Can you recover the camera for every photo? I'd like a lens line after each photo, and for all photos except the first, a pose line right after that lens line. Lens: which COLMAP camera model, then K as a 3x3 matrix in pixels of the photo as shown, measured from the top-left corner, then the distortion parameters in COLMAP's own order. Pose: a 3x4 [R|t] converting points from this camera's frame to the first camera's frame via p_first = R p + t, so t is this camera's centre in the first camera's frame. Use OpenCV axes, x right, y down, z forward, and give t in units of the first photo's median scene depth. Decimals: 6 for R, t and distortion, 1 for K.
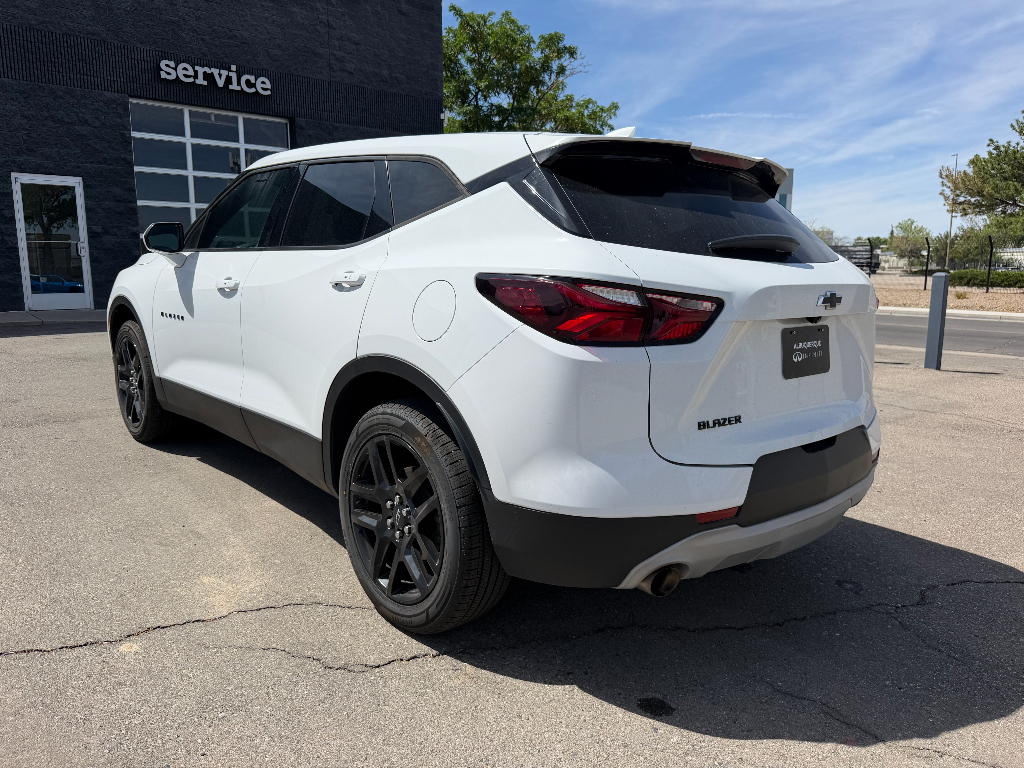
lens RADIAL K [[734.7, 0, 508.8], [0, 734.7, 382.0], [0, 0, 1]] dist [0.023580, -0.023380]
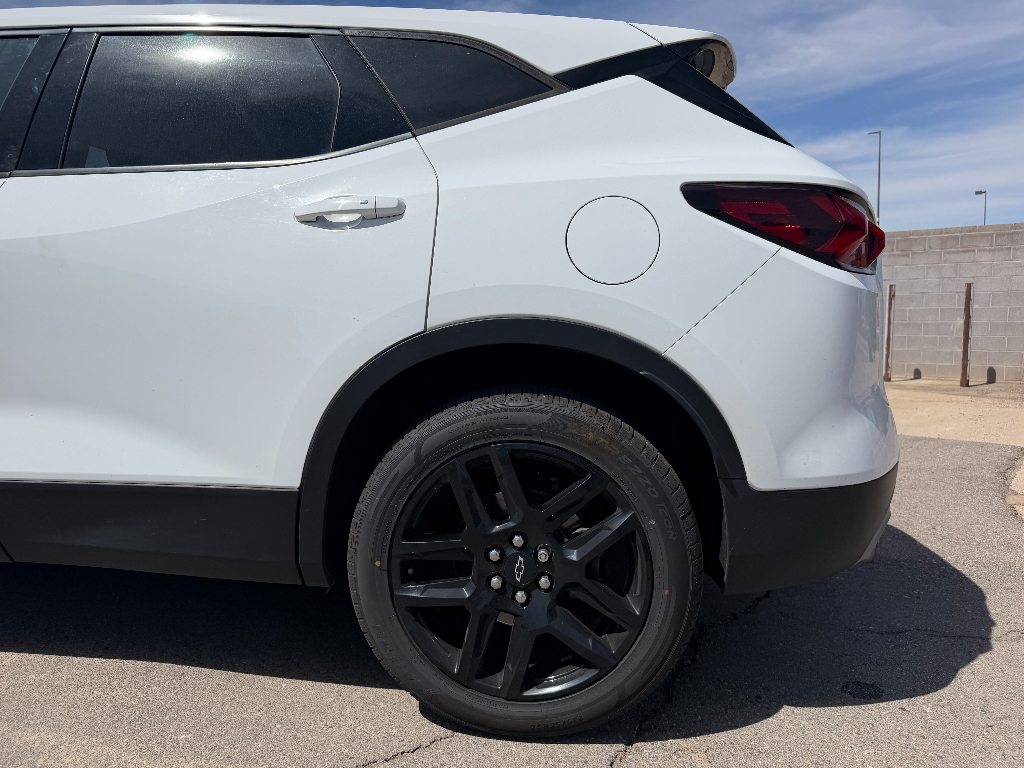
lens RADIAL K [[734.7, 0, 508.8], [0, 734.7, 382.0], [0, 0, 1]] dist [0.023580, -0.023380]
pose [[0.741627, -0.090304, 0.664707, -0.086935], [0.127902, 0.991755, -0.007967, 0.003729], [-0.658507, 0.090926, 0.747062, 0.077056]]
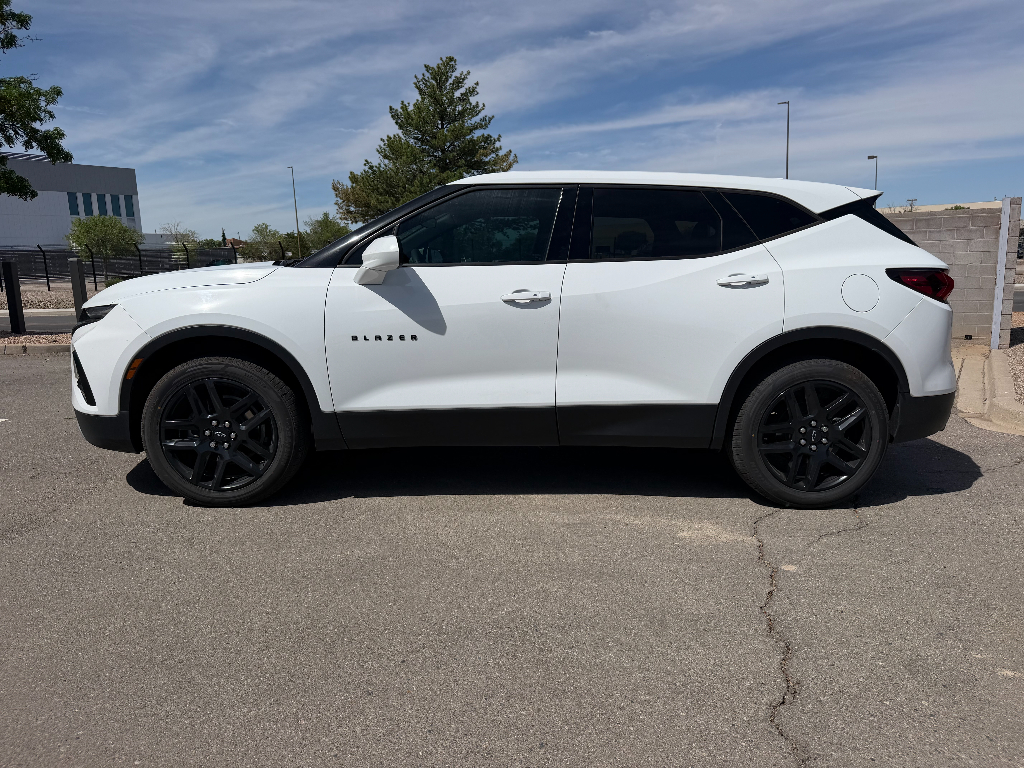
lens RADIAL K [[733.0, 0, 512.0], [0, 733.0, 384.0], [0, 0, 1]] dist [0.042149, -0.040640]
pose [[0.650753, -0.152365, 0.743845, -0.250934], [0.153003, 0.985877, 0.068087, -0.017546], [-0.743714, 0.069502, 0.664875, 0.068435]]
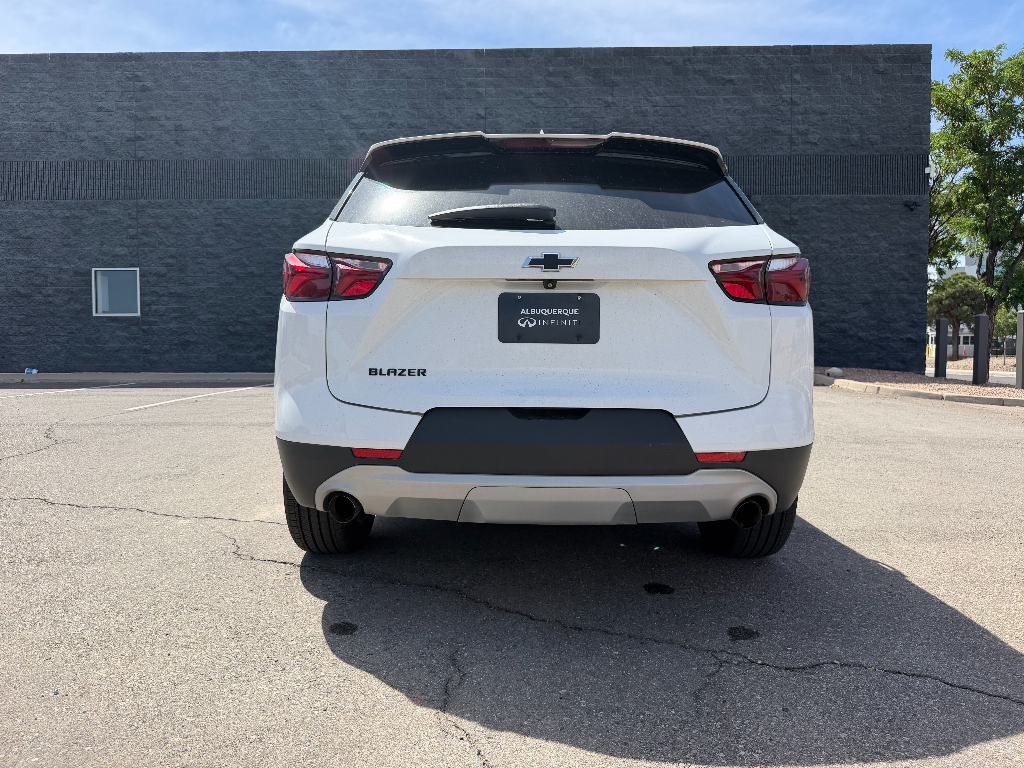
lens RADIAL K [[727.8, 0, 513.6], [0, 727.8, 375.3], [0, 0, 1]] dist [0.045966, -0.035768]
pose [[0.750058, 0.023122, -0.660968, 0.147183], [-0.105075, 0.990861, -0.084575, 0.017284], [0.652972, 0.132887, 0.745633, 0.039559]]
